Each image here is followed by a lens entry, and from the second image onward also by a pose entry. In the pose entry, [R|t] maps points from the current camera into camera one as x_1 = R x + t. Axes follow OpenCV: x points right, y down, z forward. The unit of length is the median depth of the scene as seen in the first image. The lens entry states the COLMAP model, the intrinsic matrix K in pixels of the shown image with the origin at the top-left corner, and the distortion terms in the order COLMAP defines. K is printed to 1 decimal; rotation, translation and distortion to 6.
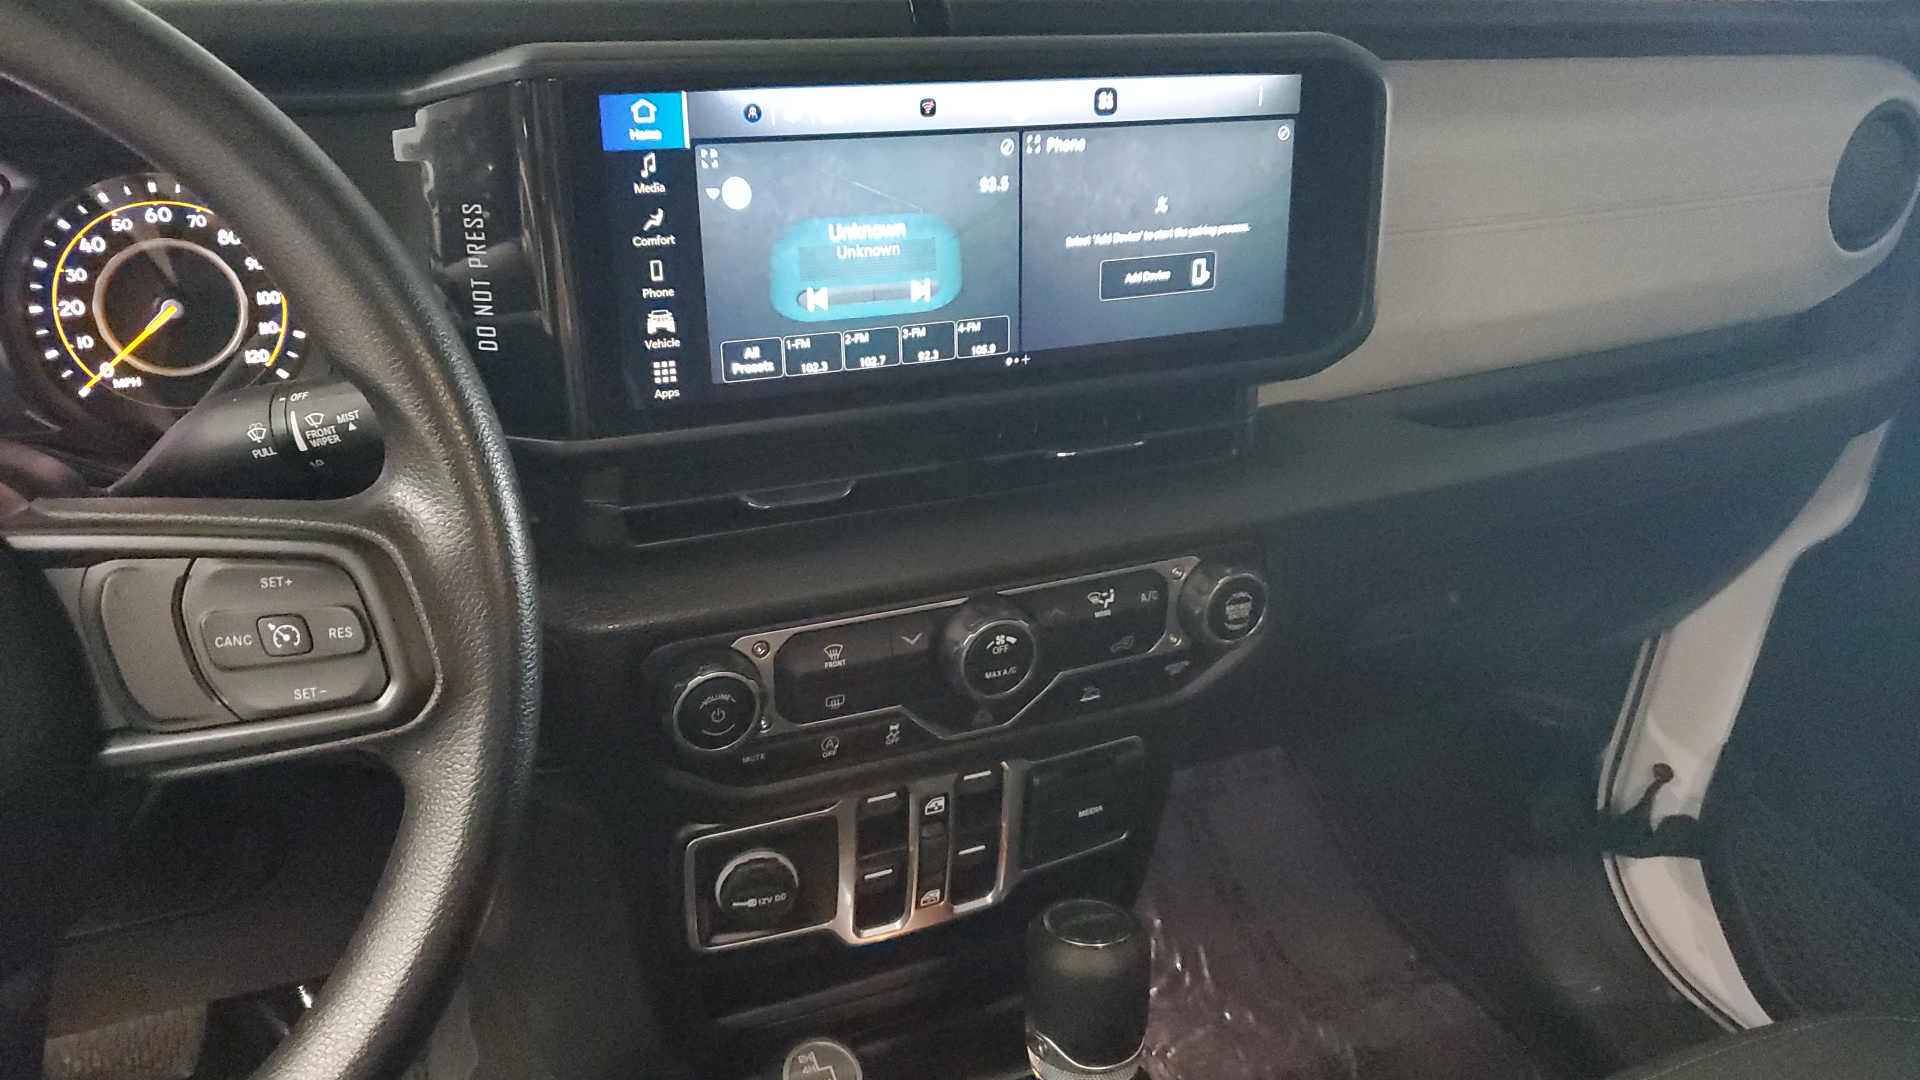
lens RADIAL K [[1519.1, 0, 960.7], [0, 1519.1, 556.3], [0, 0, 1]] dist [0.047869, -0.080759]
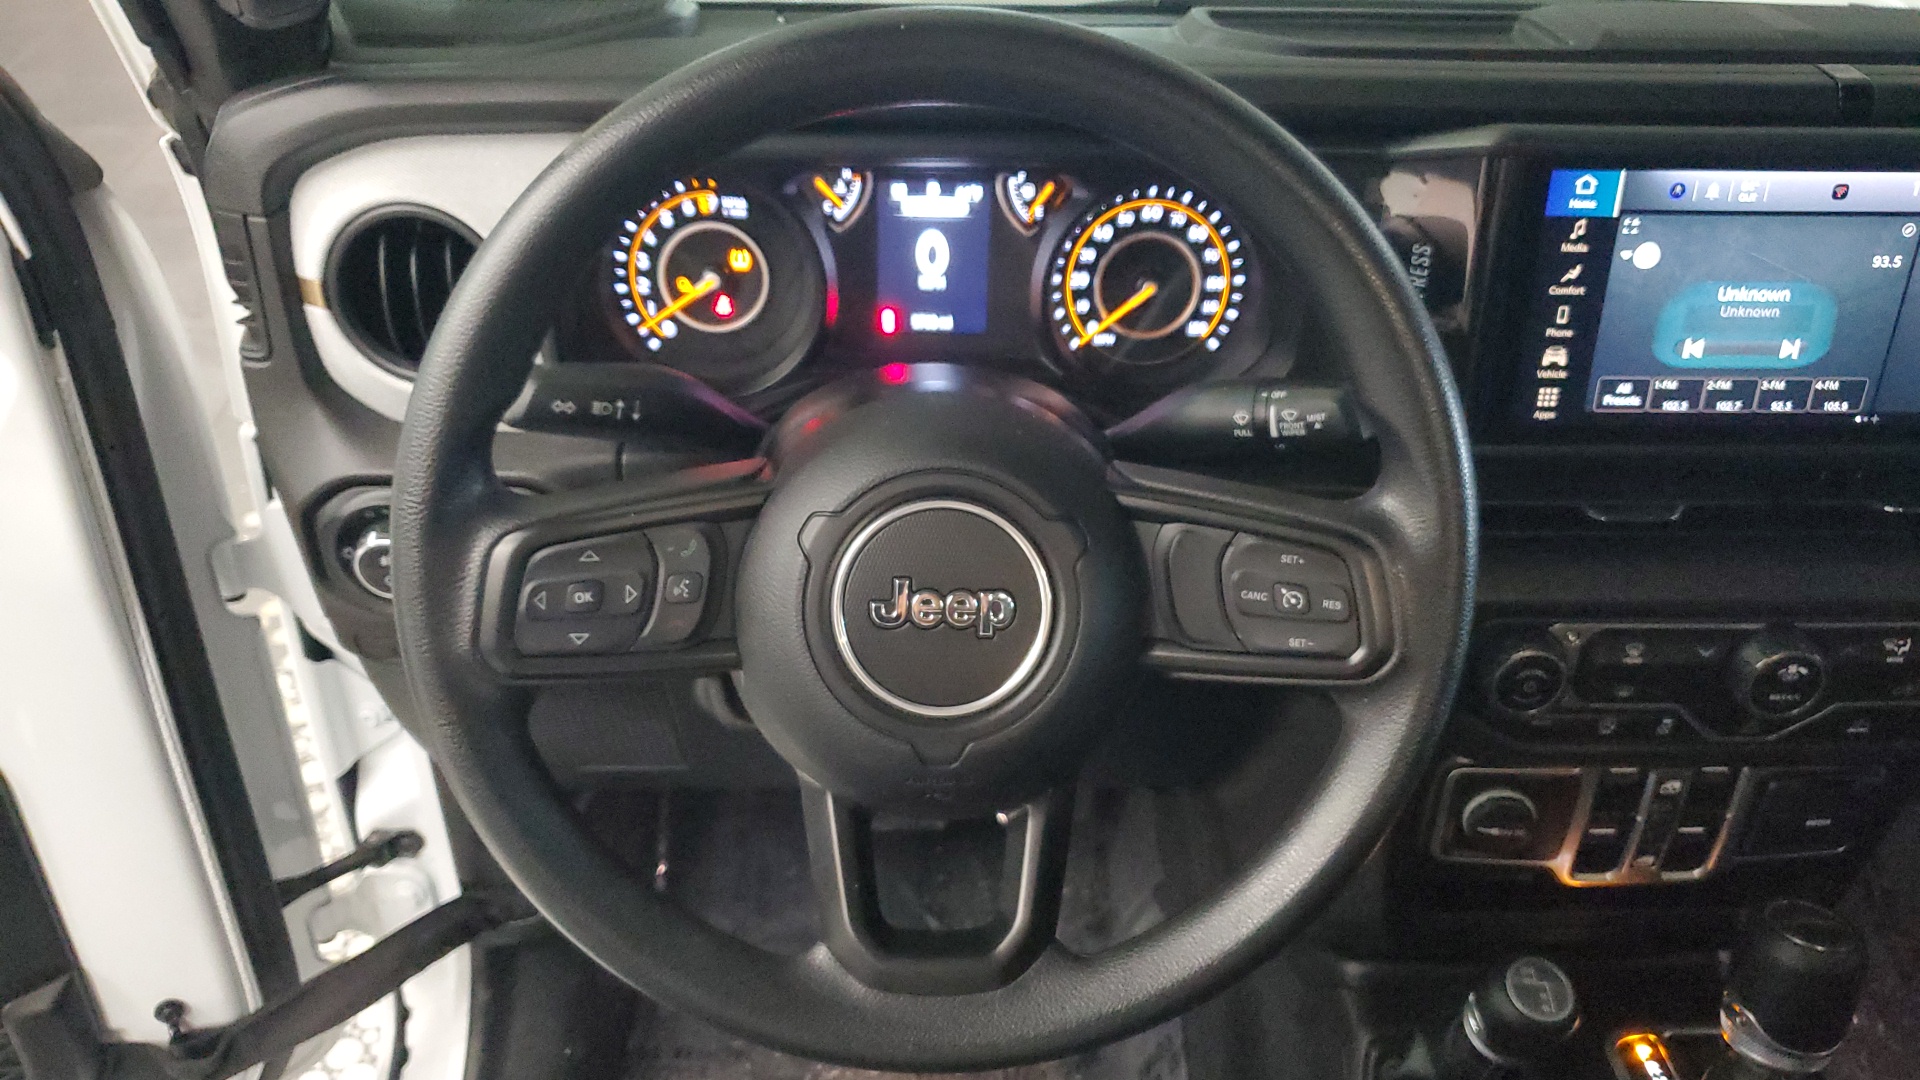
lens RADIAL K [[1519.1, 0, 970.1], [0, 1519.1, 523.5], [0, 0, 1]] dist [0.047869, -0.080759]
pose [[0.927381, 0.182822, -0.326406, -0.200414], [-0.153571, 0.981600, 0.113477, -0.088928], [0.341147, -0.055110, 0.938393, -0.261201]]
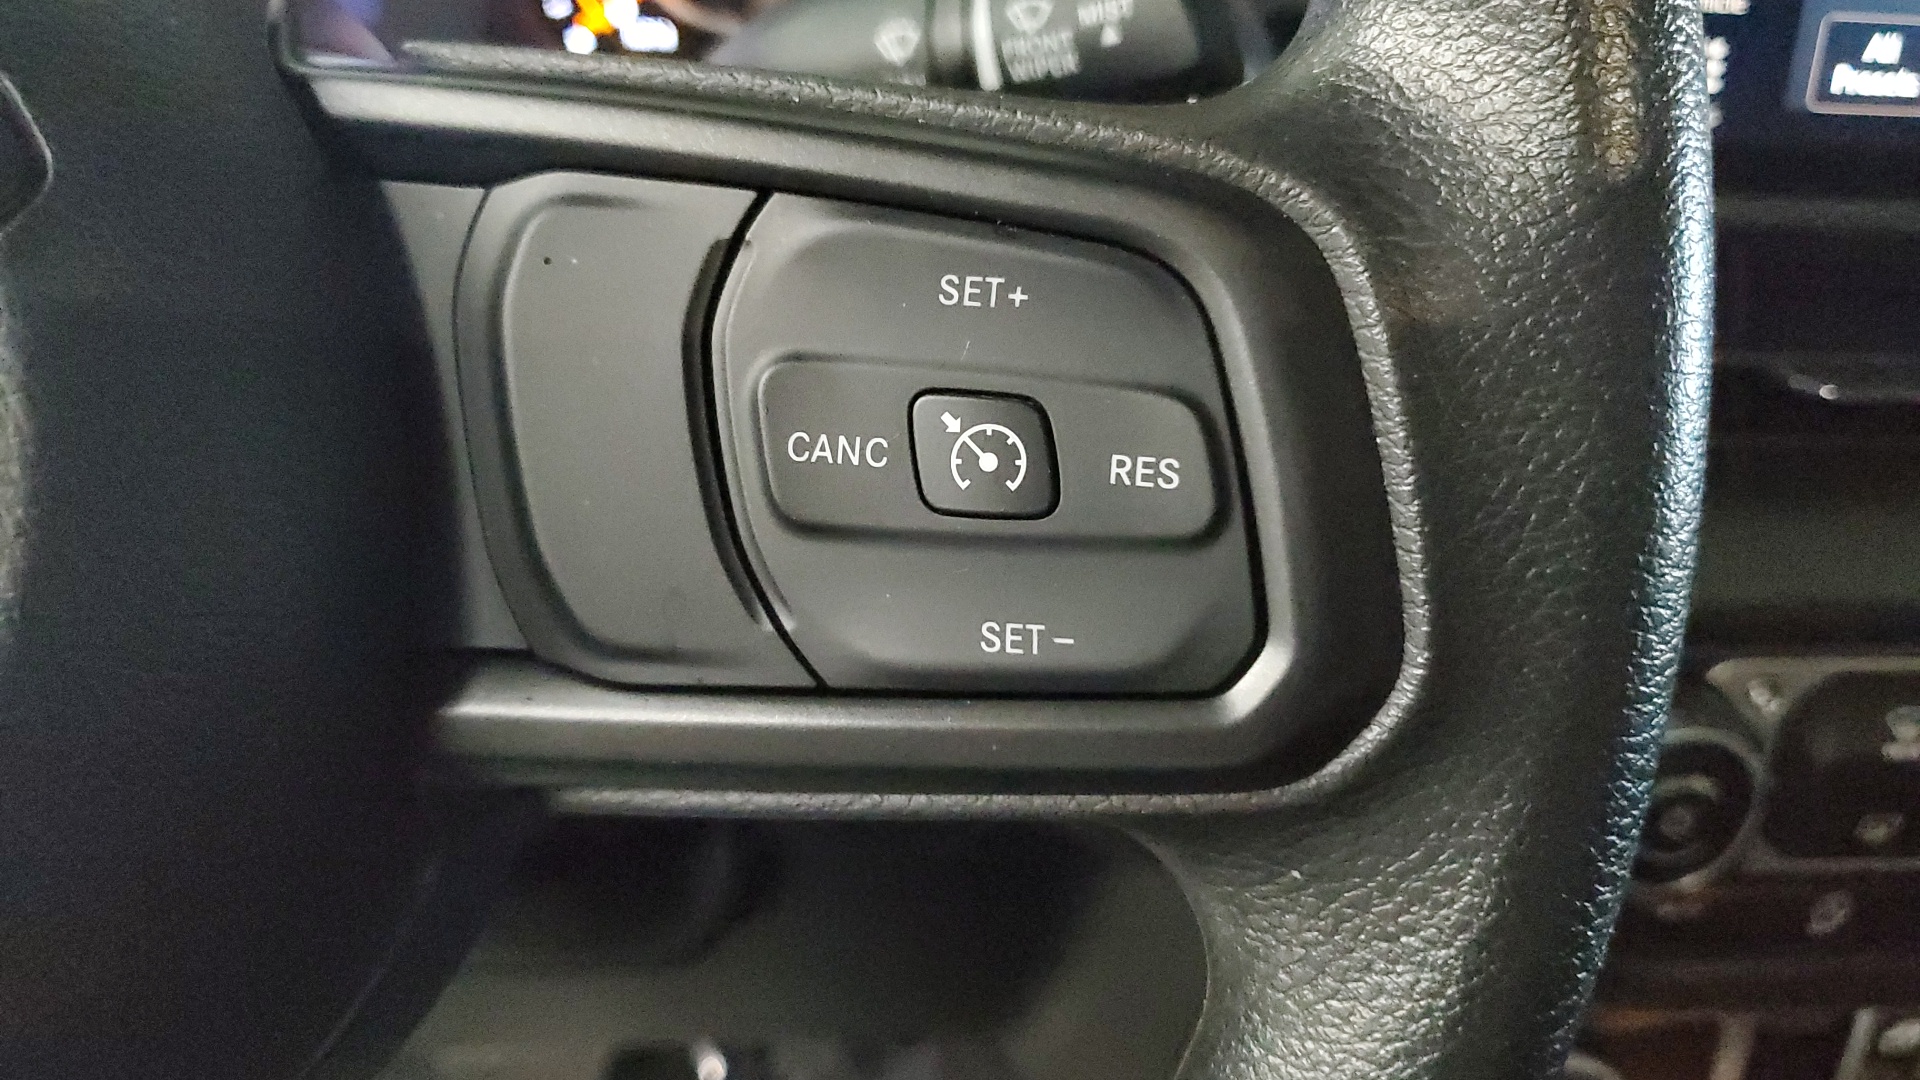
lens RADIAL K [[1519.1, 0, 962.7], [0, 1519.1, 509.0], [0, 0, 1]] dist [0.047869, -0.080759]
pose [[0.952097, 0.143607, -0.269977, -0.256883], [-0.151399, 0.988439, -0.008148, 0.048091], [0.265686, 0.048632, 0.962832, 0.493750]]
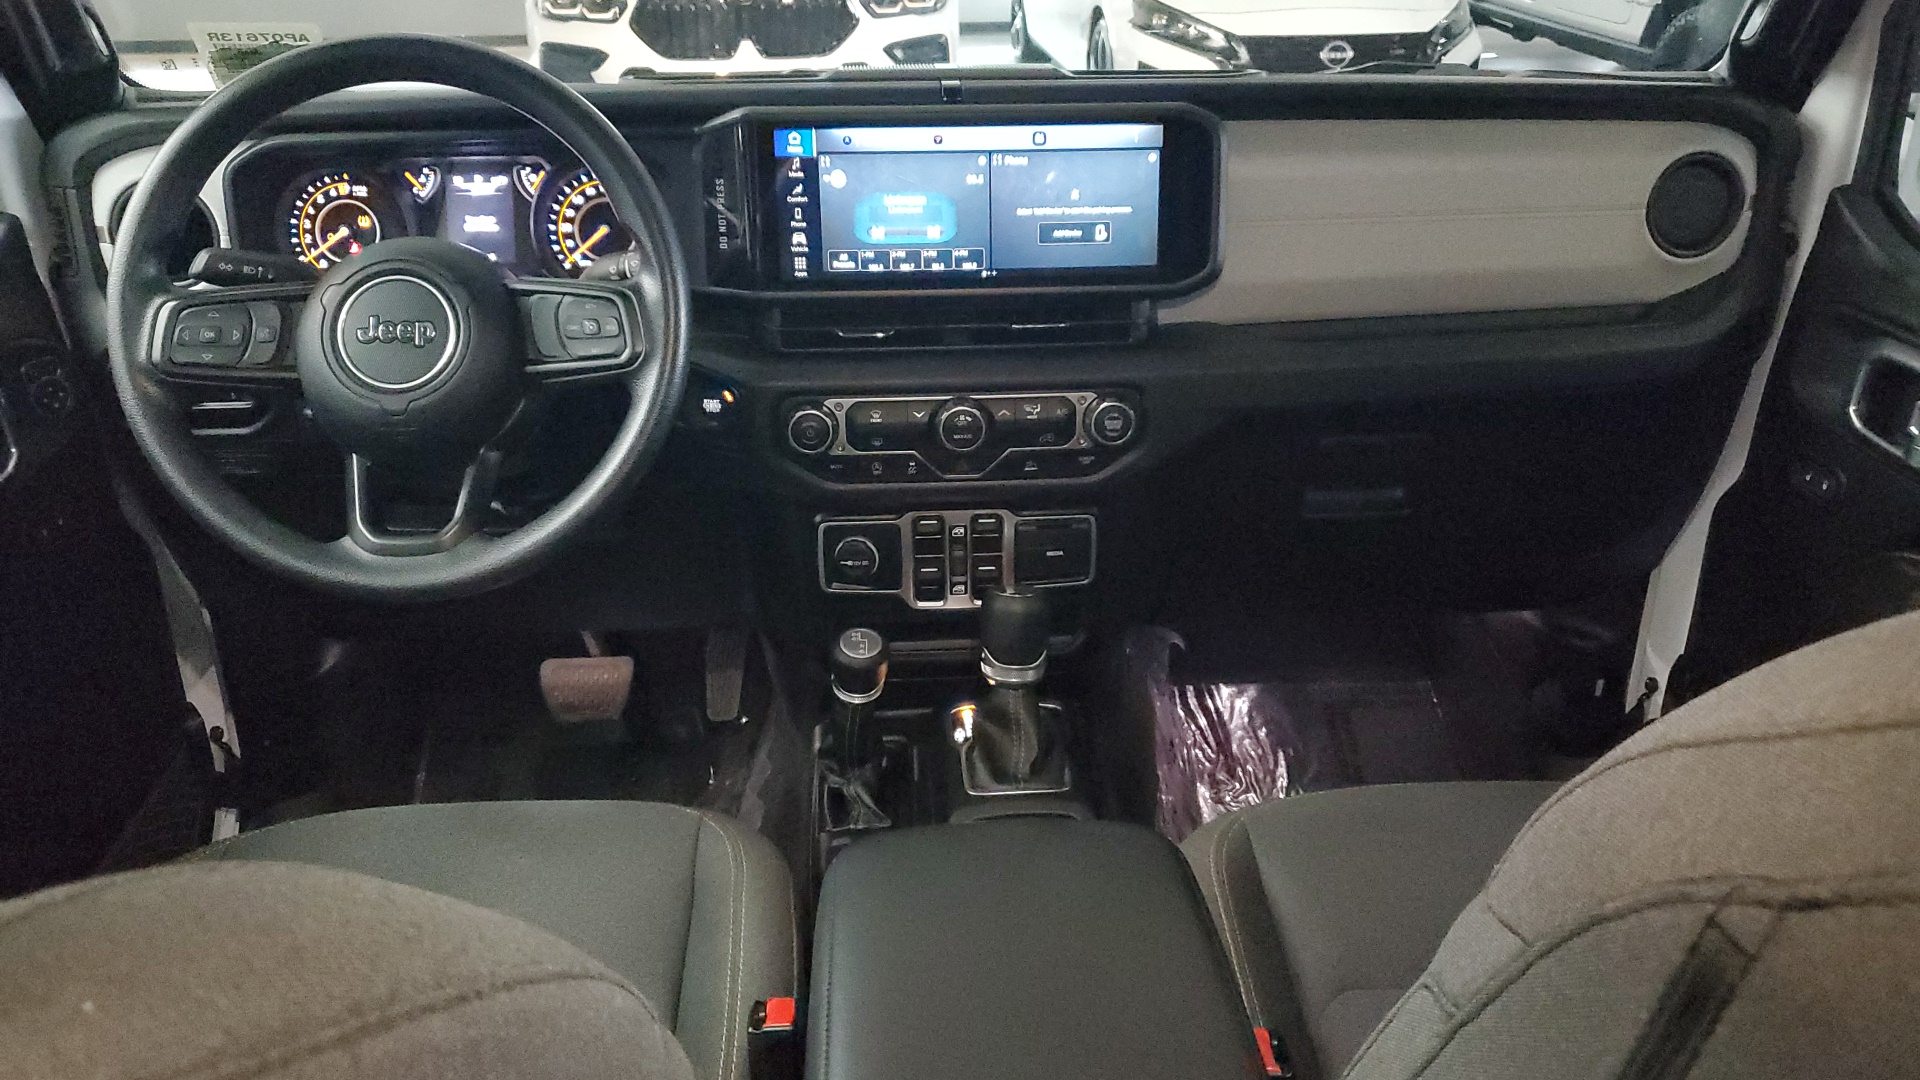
lens RADIAL K [[1519.1, 0, 975.0], [0, 1519.1, 548.3], [0, 0, 1]] dist [0.047869, -0.080759]
pose [[0.932421, 0.090663, -0.349816, 0.779339], [-0.117350, 0.991521, -0.055817, 0.348365], [0.341789, 0.093096, 0.935154, -0.817262]]
